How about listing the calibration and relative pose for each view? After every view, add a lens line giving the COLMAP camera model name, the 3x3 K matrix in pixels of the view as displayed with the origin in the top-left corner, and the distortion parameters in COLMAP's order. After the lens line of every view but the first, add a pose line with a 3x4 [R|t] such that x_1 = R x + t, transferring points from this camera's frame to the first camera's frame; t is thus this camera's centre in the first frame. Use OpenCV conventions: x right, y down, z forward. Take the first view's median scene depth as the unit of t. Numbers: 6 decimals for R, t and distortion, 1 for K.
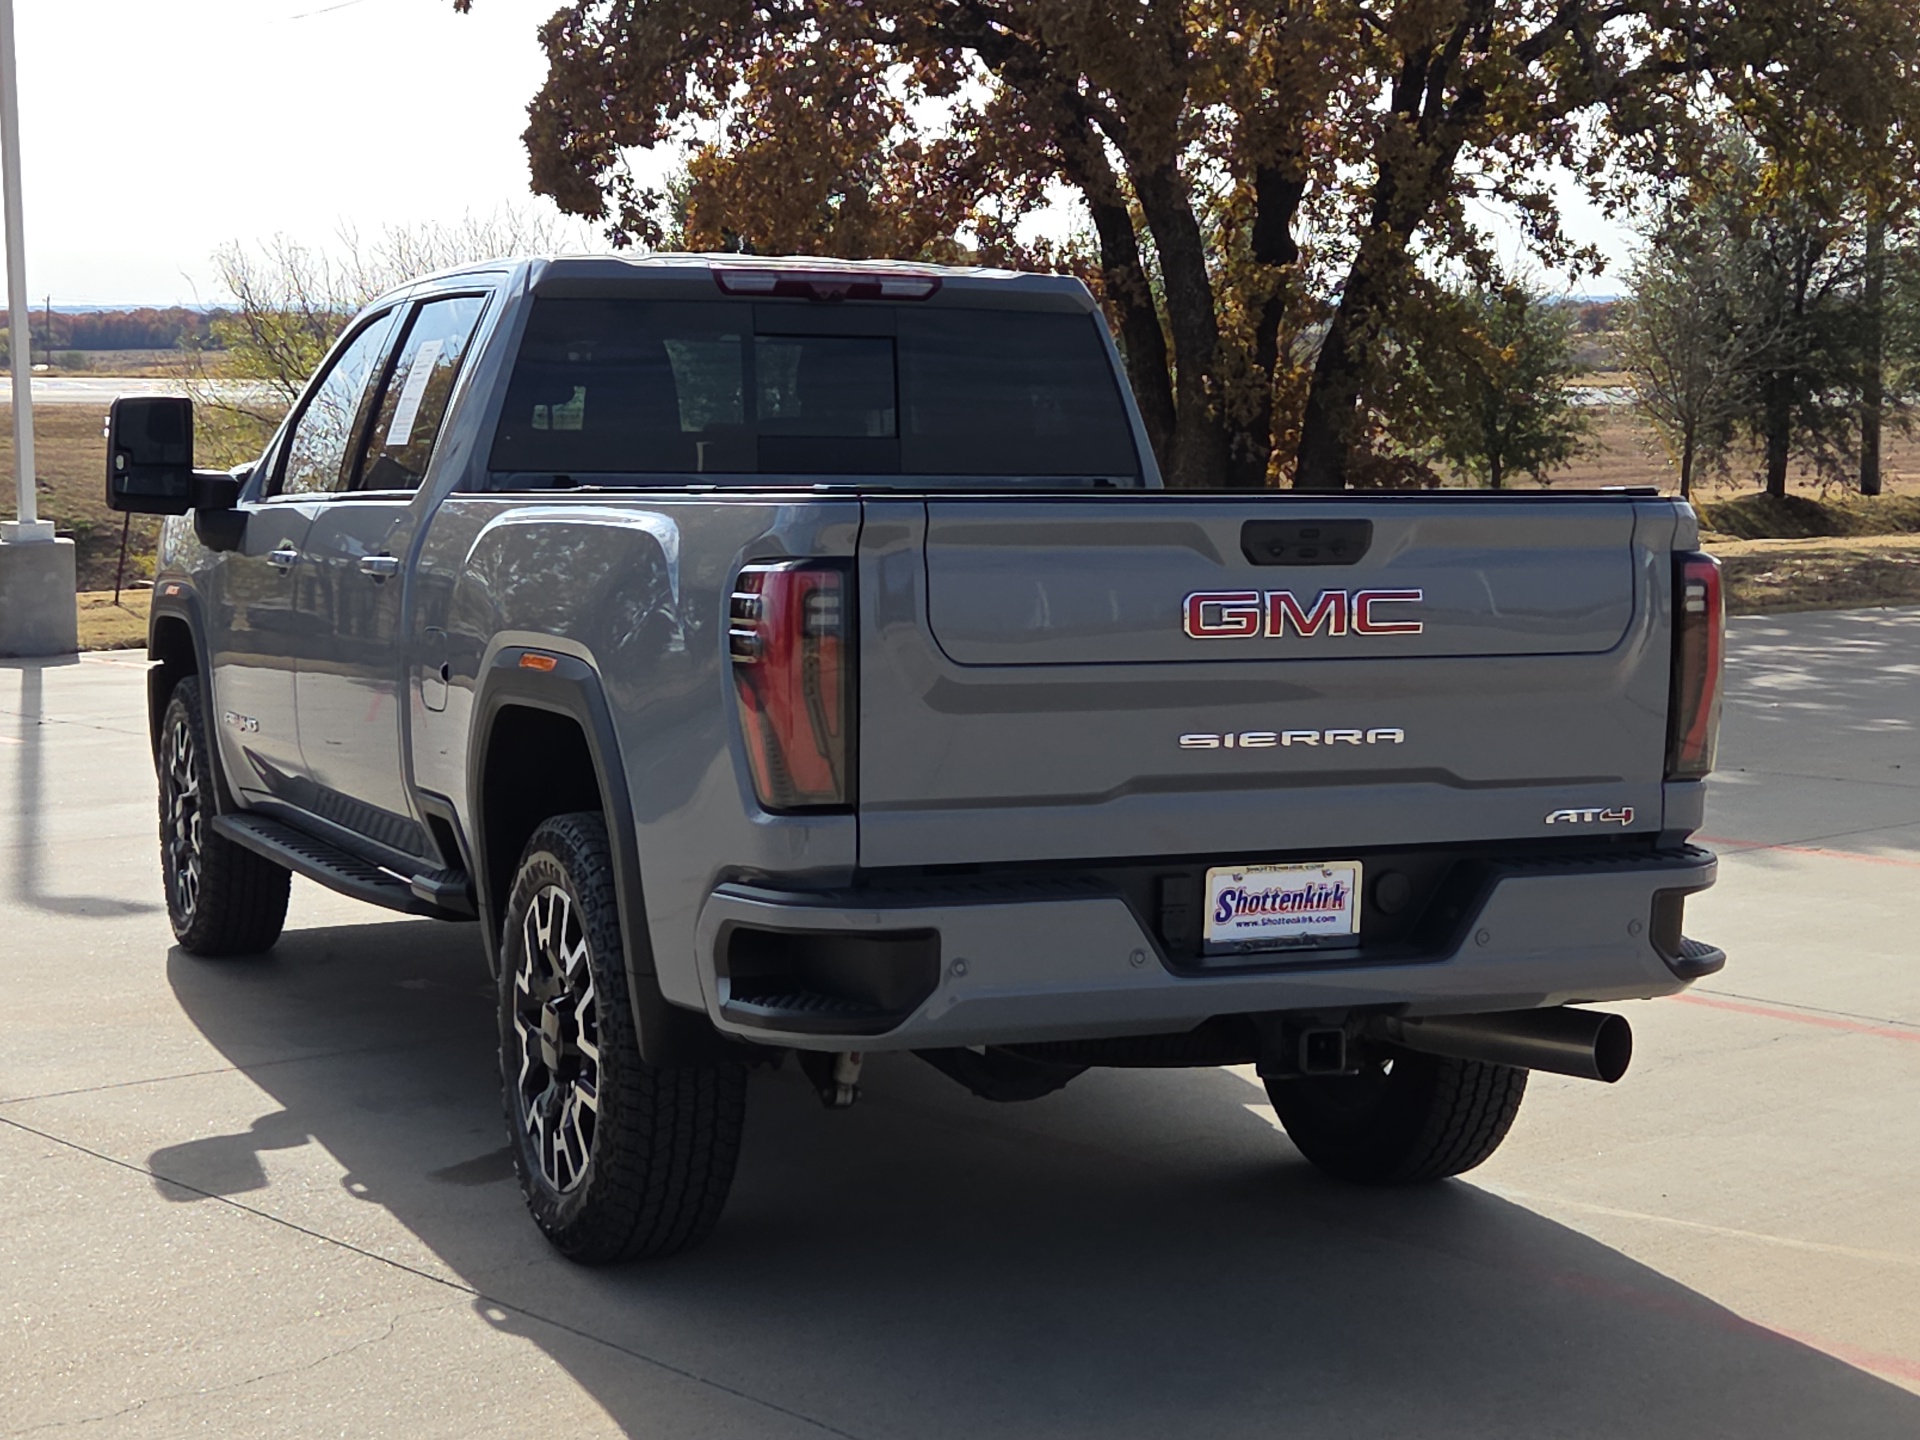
lens RADIAL K [[3077.5, 0, 953.7], [0, 3077.5, 713.3], [0, 0, 1]] dist [0.060591, 0.000000]
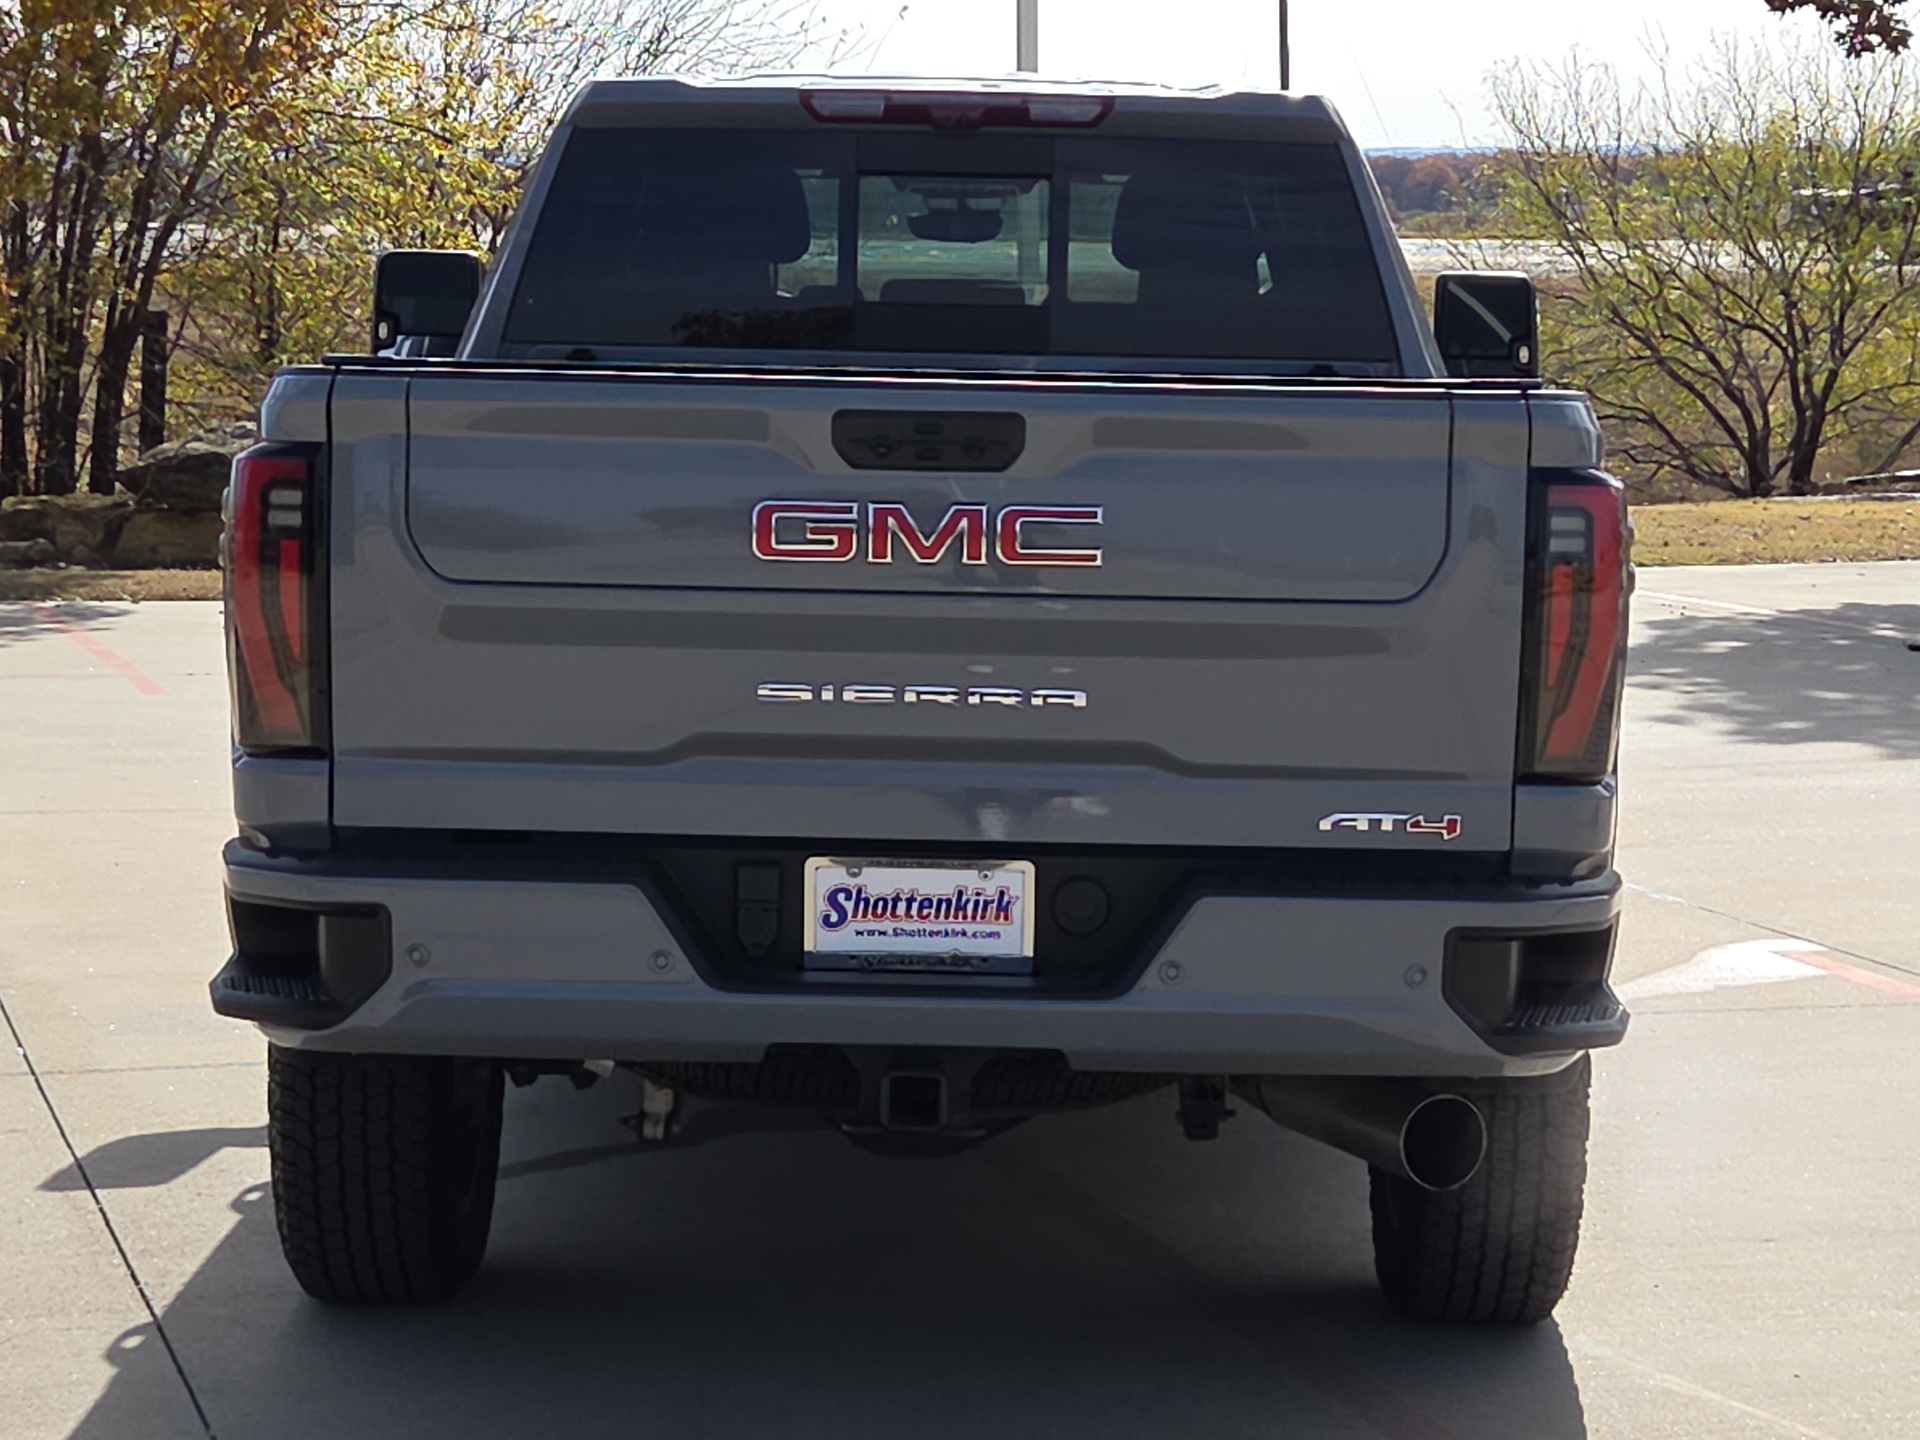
lens RADIAL K [[4079.6, 0, 956.1], [0, 4079.6, 720.2], [0, 0, 1]] dist [0.172277, 0.000000]
pose [[0.921751, 0.048754, -0.384706, 0.504905], [-0.045463, 0.998810, 0.017651, -0.003990], [0.385109, 0.001220, 0.922870, 0.062218]]
